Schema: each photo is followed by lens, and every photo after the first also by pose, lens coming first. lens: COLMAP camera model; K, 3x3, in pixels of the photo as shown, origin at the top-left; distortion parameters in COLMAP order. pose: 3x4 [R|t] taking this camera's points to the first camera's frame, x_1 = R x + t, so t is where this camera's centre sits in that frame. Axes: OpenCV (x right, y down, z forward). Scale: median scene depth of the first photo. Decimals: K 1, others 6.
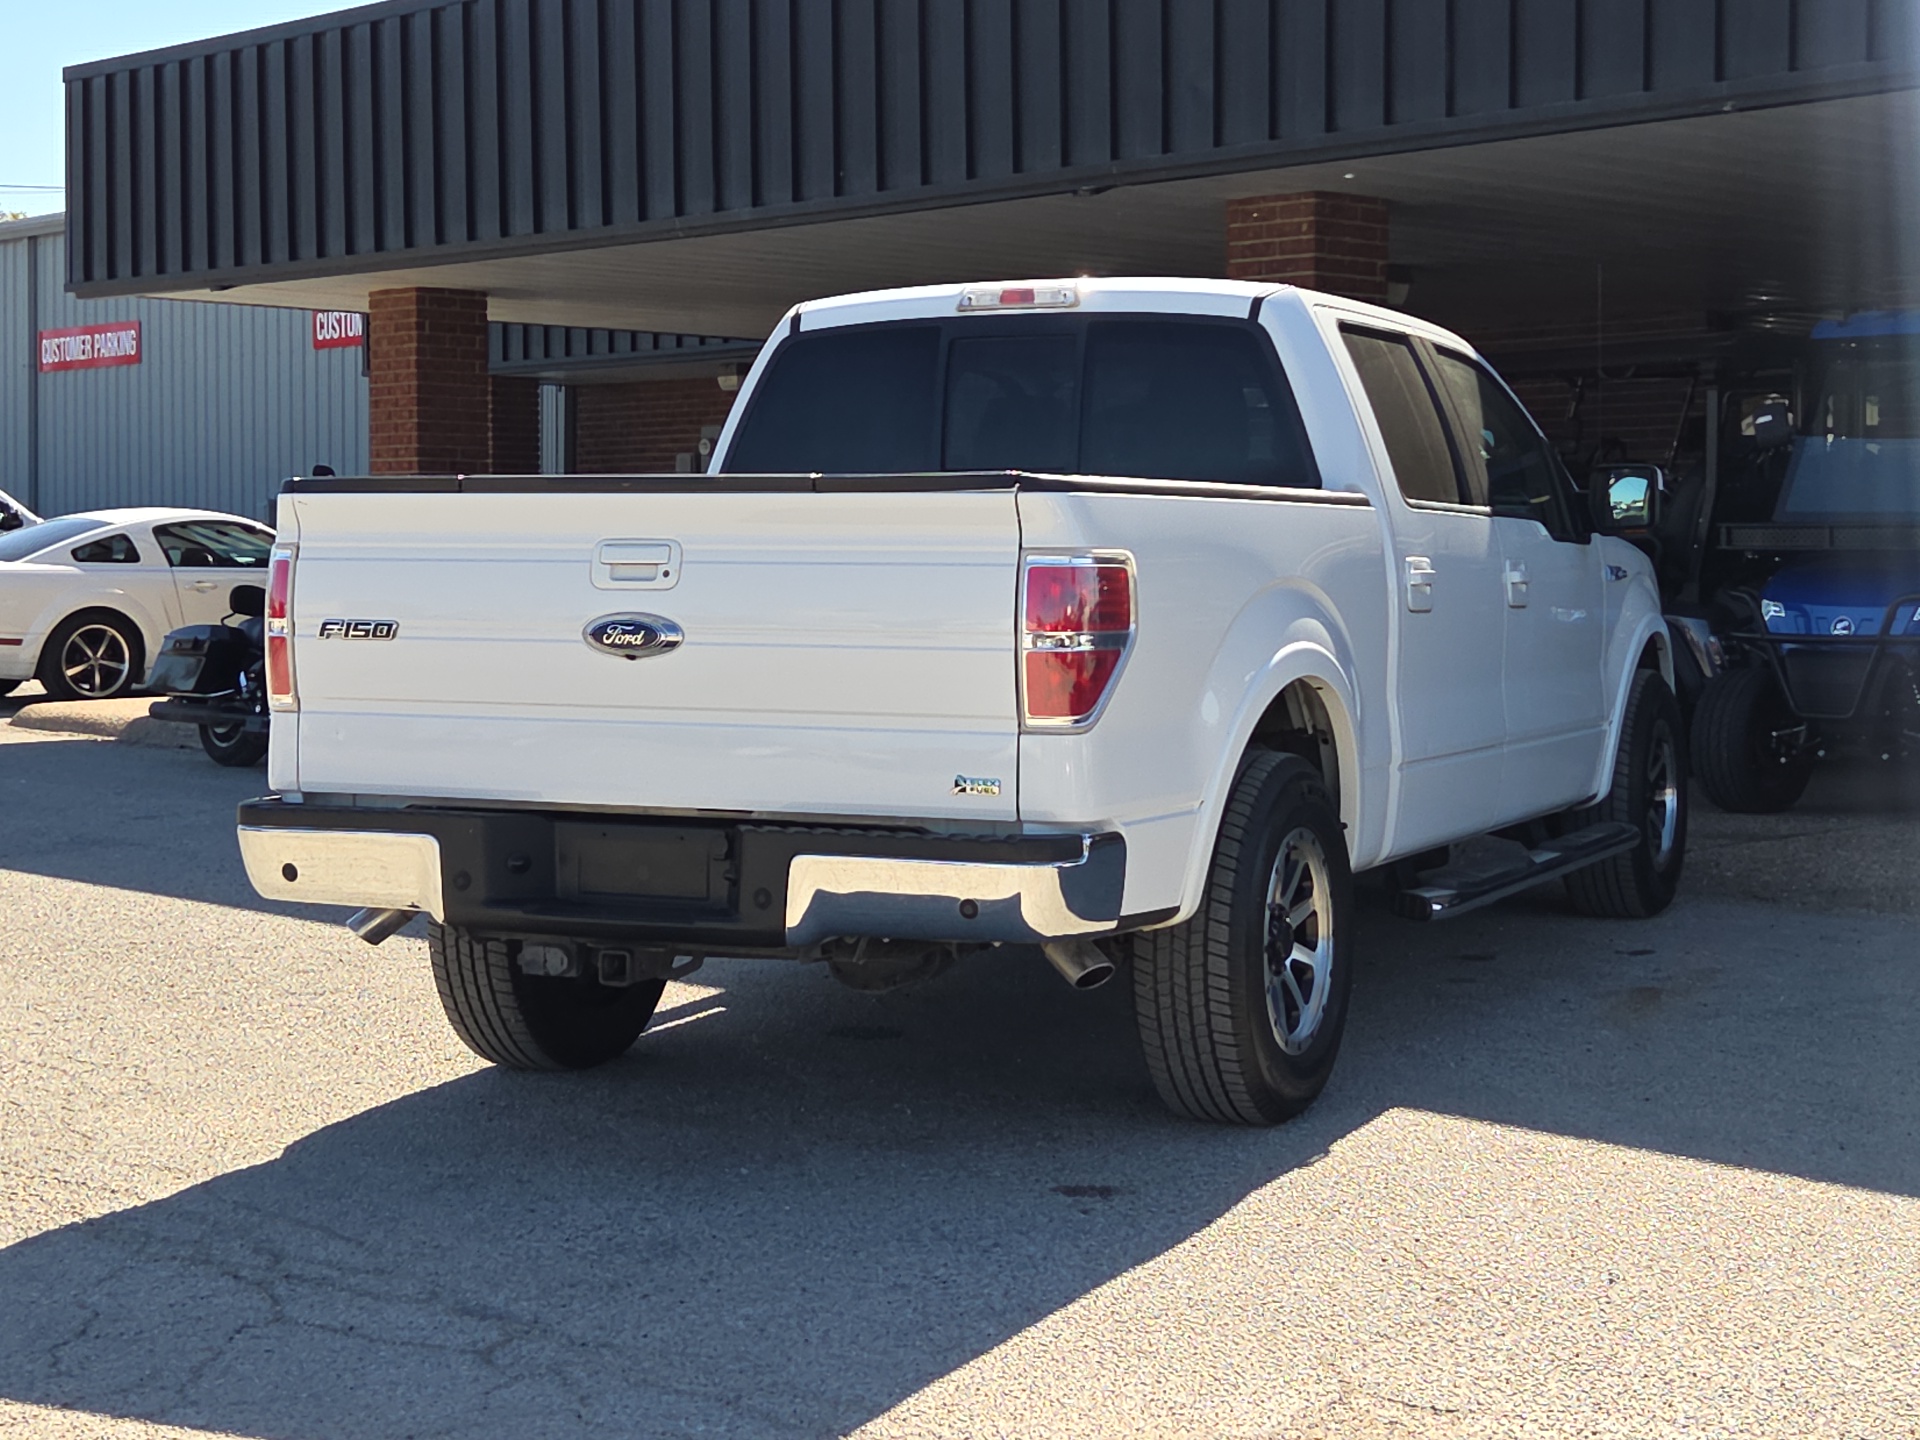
lens RADIAL K [[3192.7, 0, 966.3], [0, 3192.7, 707.0], [0, 0, 1]] dist [0.112502, 0.000000]
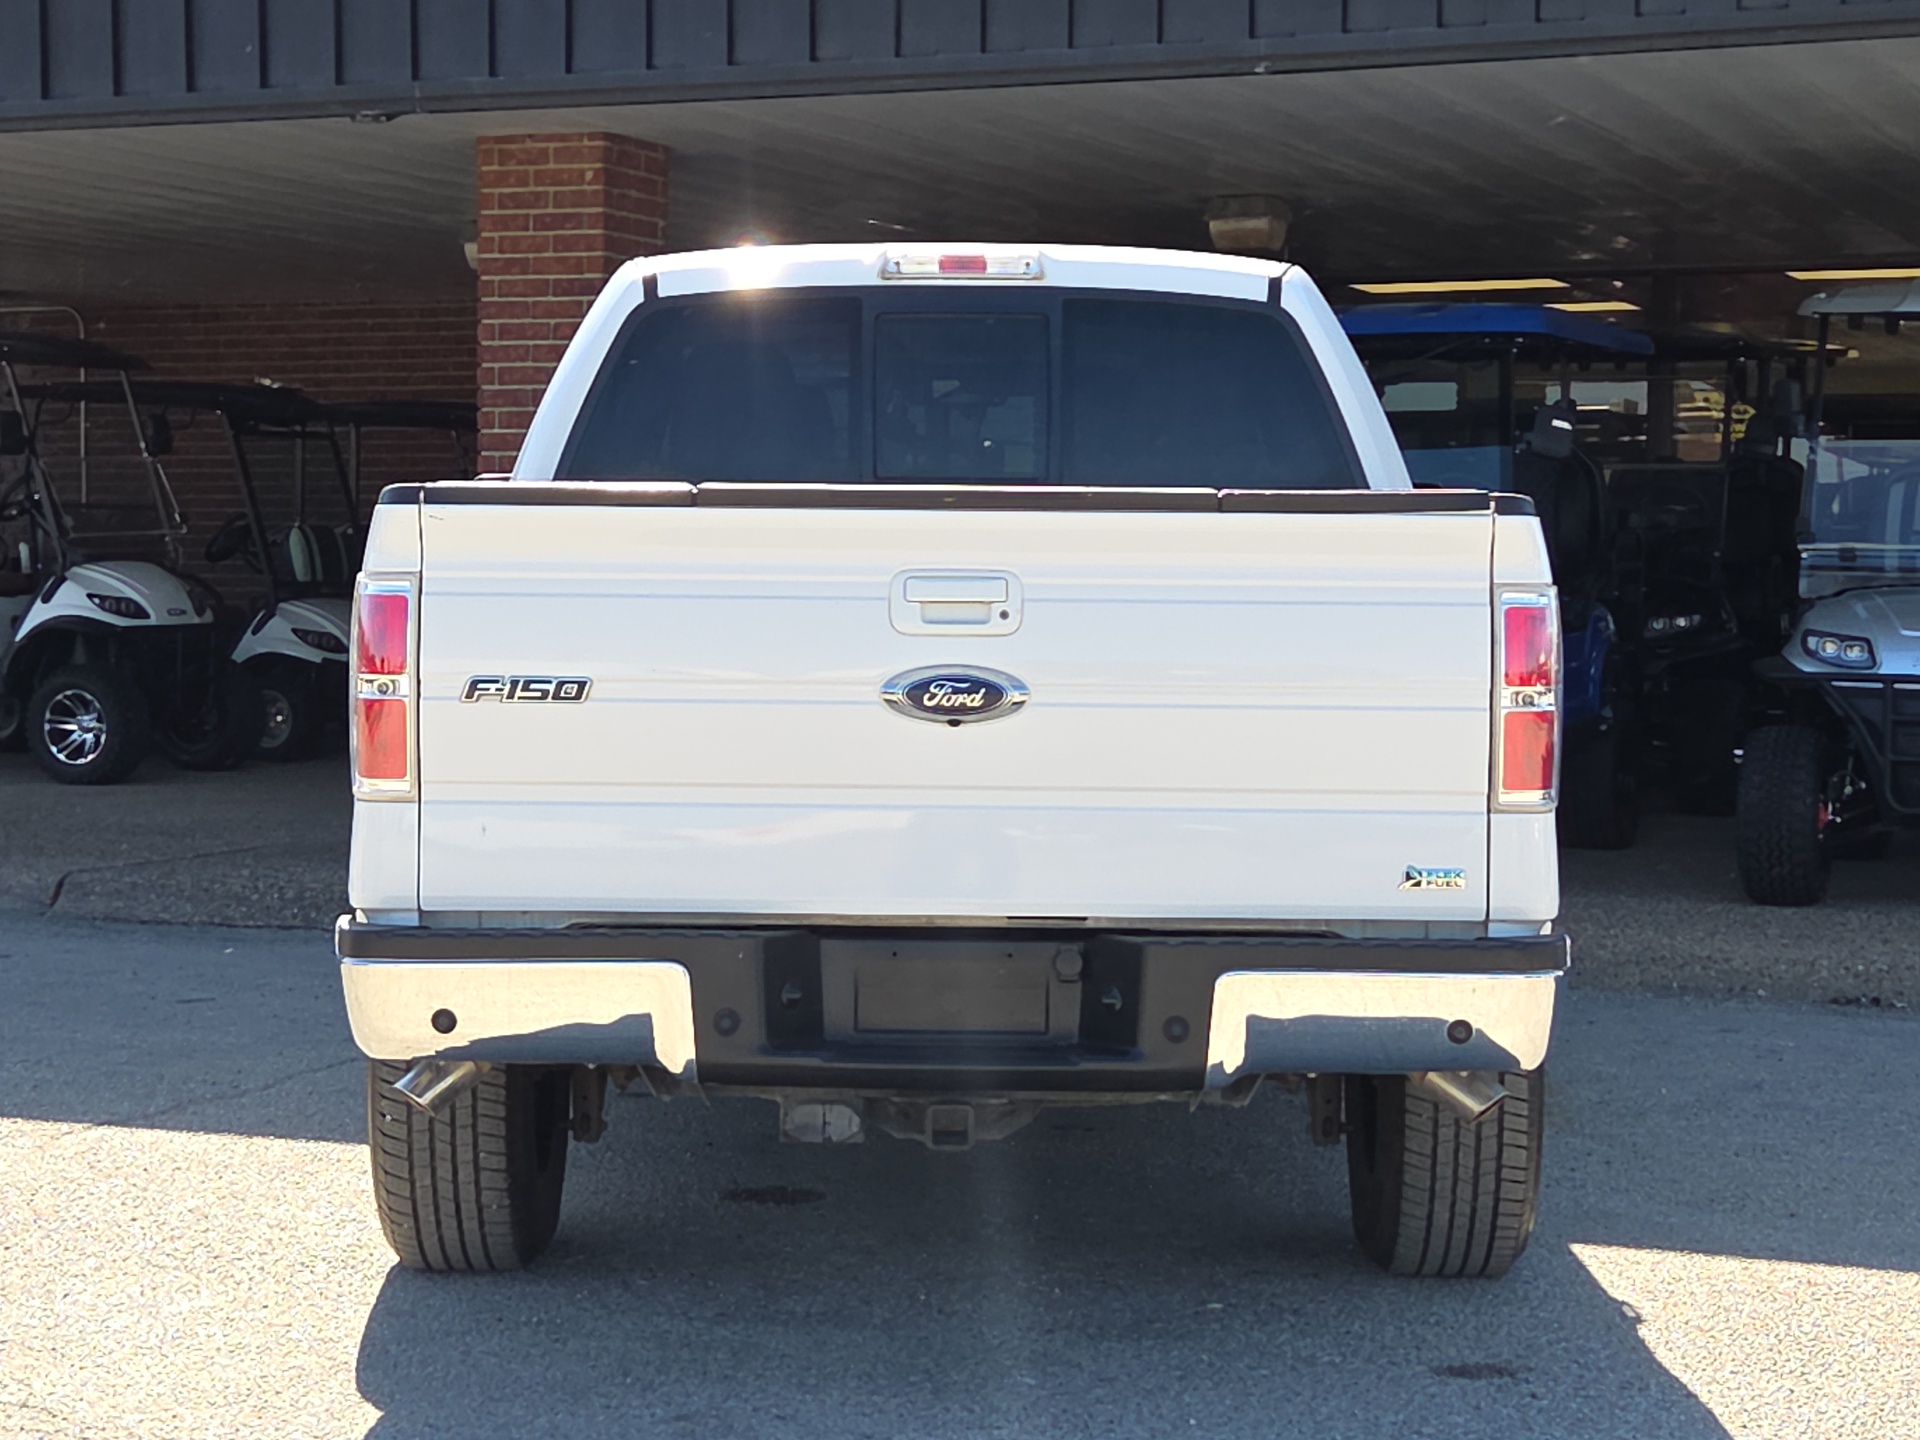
lens RADIAL K [[3865.1, 0, 955.4], [0, 3865.1, 720.8], [0, 0, 1]] dist [0.102929, 0.000000]
pose [[0.912876, -0.011347, 0.408079, -0.457396], [0.014696, 0.999879, -0.005073, -0.010732], [-0.407973, 0.010628, 0.912932, 0.140583]]
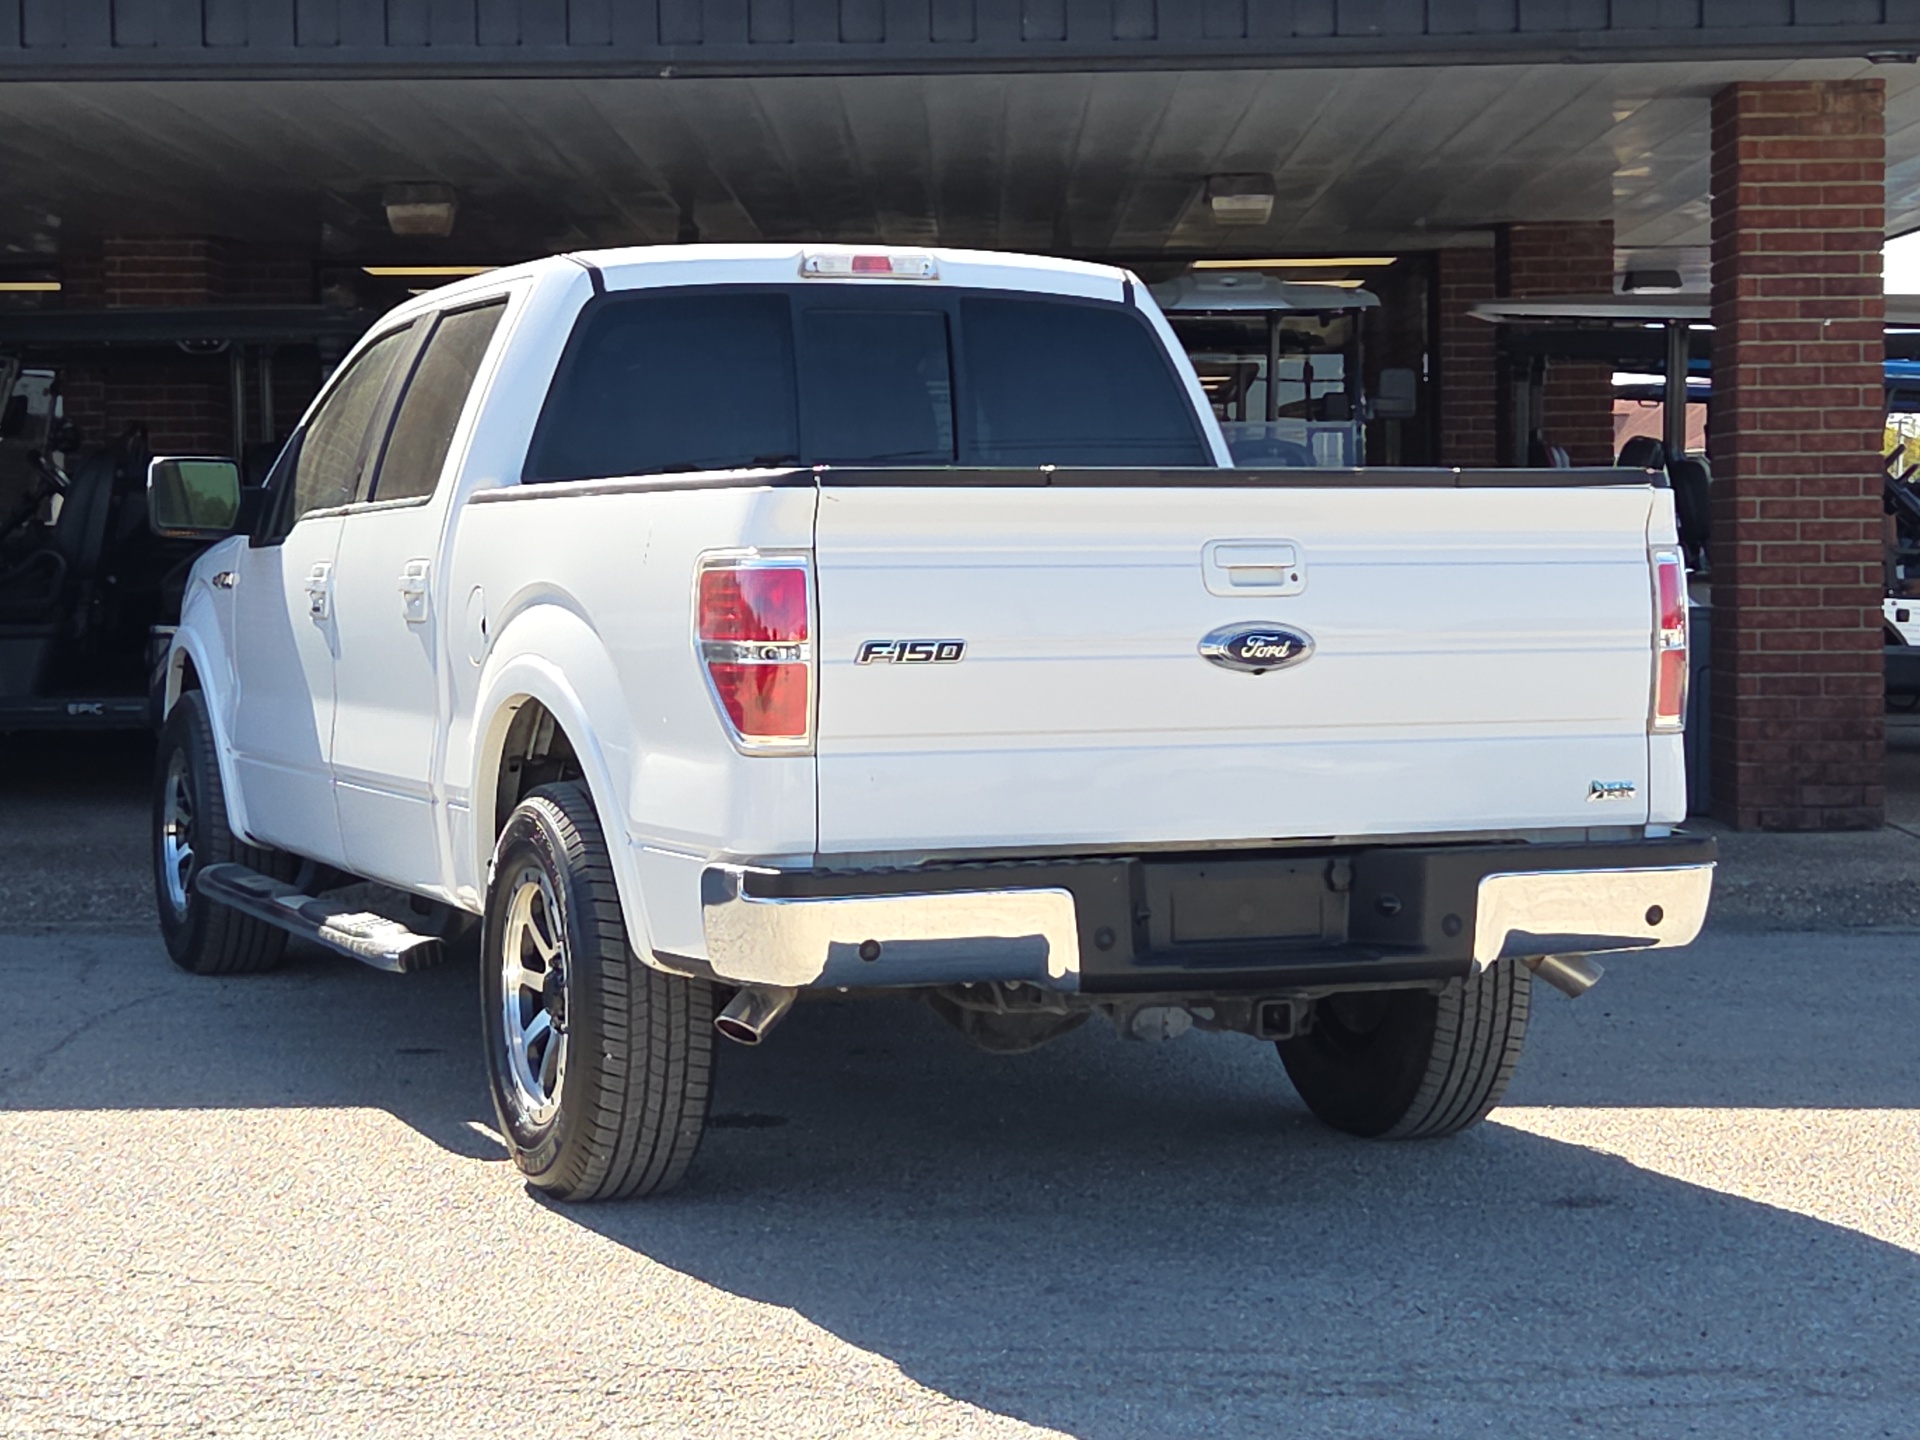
lens RADIAL K [[3865.1, 0, 962.7], [0, 3865.1, 724.8], [0, 0, 1]] dist [0.102929, 0.000000]
pose [[0.688227, -0.040584, 0.724359, -0.890783], [0.043919, 0.998934, 0.014239, -0.018640], [-0.724165, 0.022013, 0.689276, 0.298098]]
